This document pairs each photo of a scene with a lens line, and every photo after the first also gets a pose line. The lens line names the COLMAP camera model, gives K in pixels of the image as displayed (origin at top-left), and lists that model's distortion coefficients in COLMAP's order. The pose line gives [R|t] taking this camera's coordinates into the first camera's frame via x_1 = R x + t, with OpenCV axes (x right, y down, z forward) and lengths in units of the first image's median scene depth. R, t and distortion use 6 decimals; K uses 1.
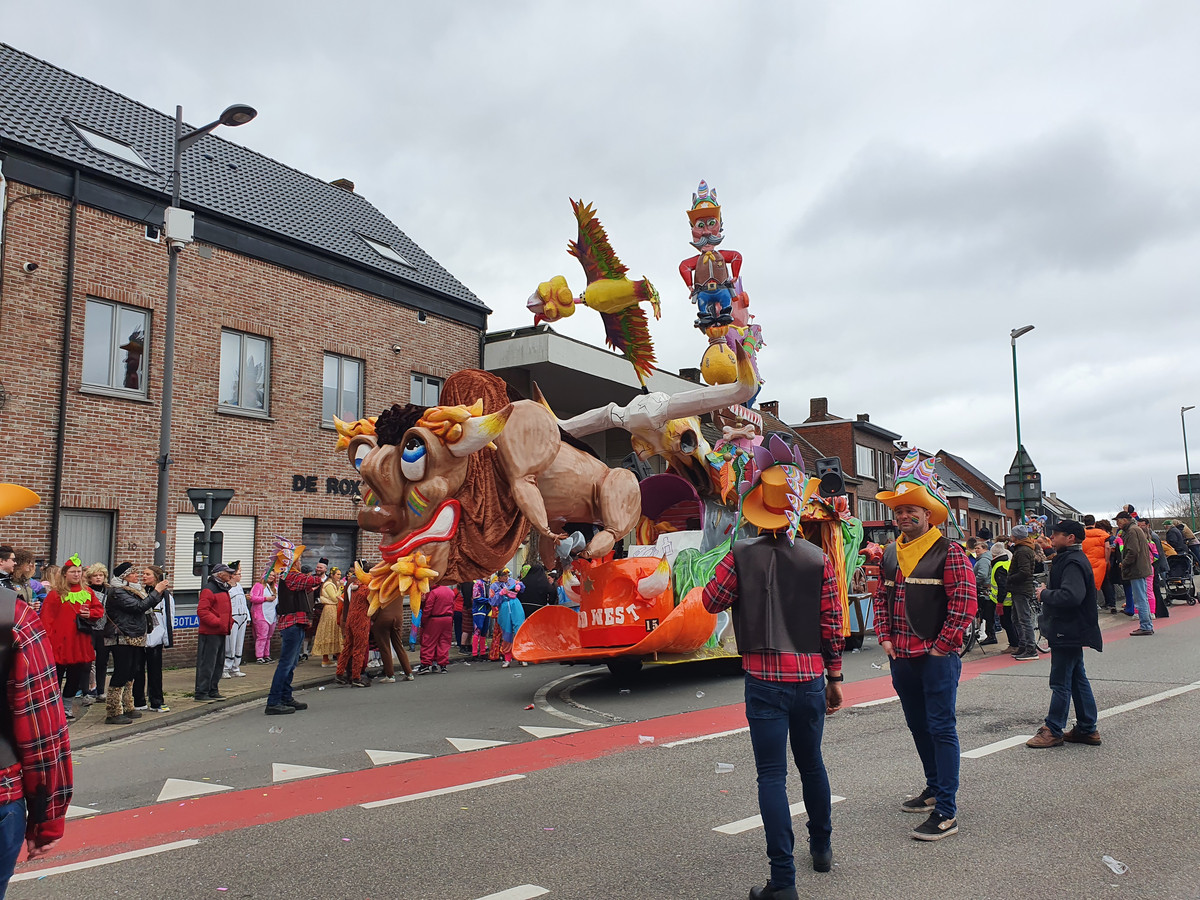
lens RADIAL K [[961.3, 0, 559.7], [0, 961.3, 448.4], [0, 0, 1]] dist [0.029199, 0.003211]
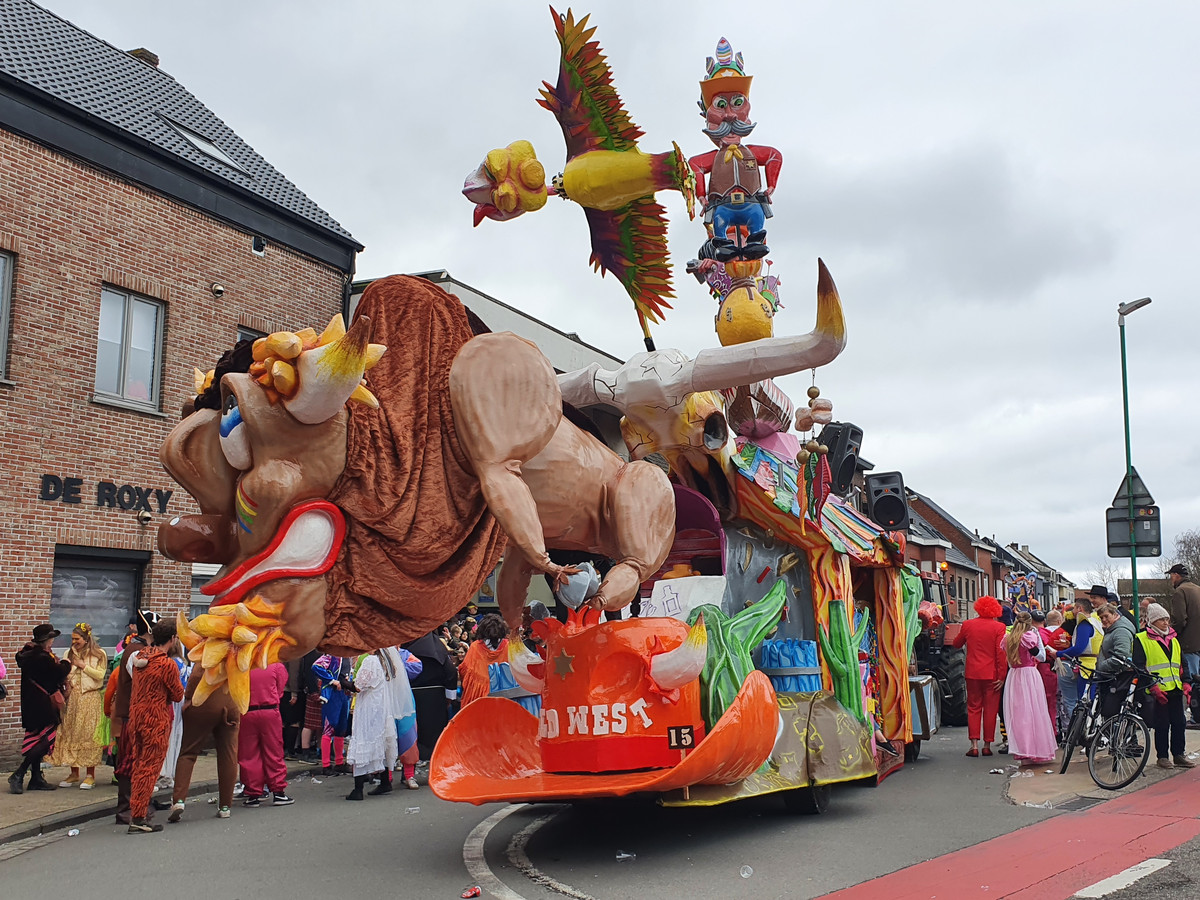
lens RADIAL K [[1247.0, 0, 600.0], [0, 1247.0, 450.0], [0, 0, 1]] dist [-0.002919, -0.009380]
pose [[0.988776, 0.038058, 0.144480, -0.045571], [-0.035281, 0.999141, -0.021740, 0.021145], [-0.145183, 0.016399, 0.989269, 0.186652]]
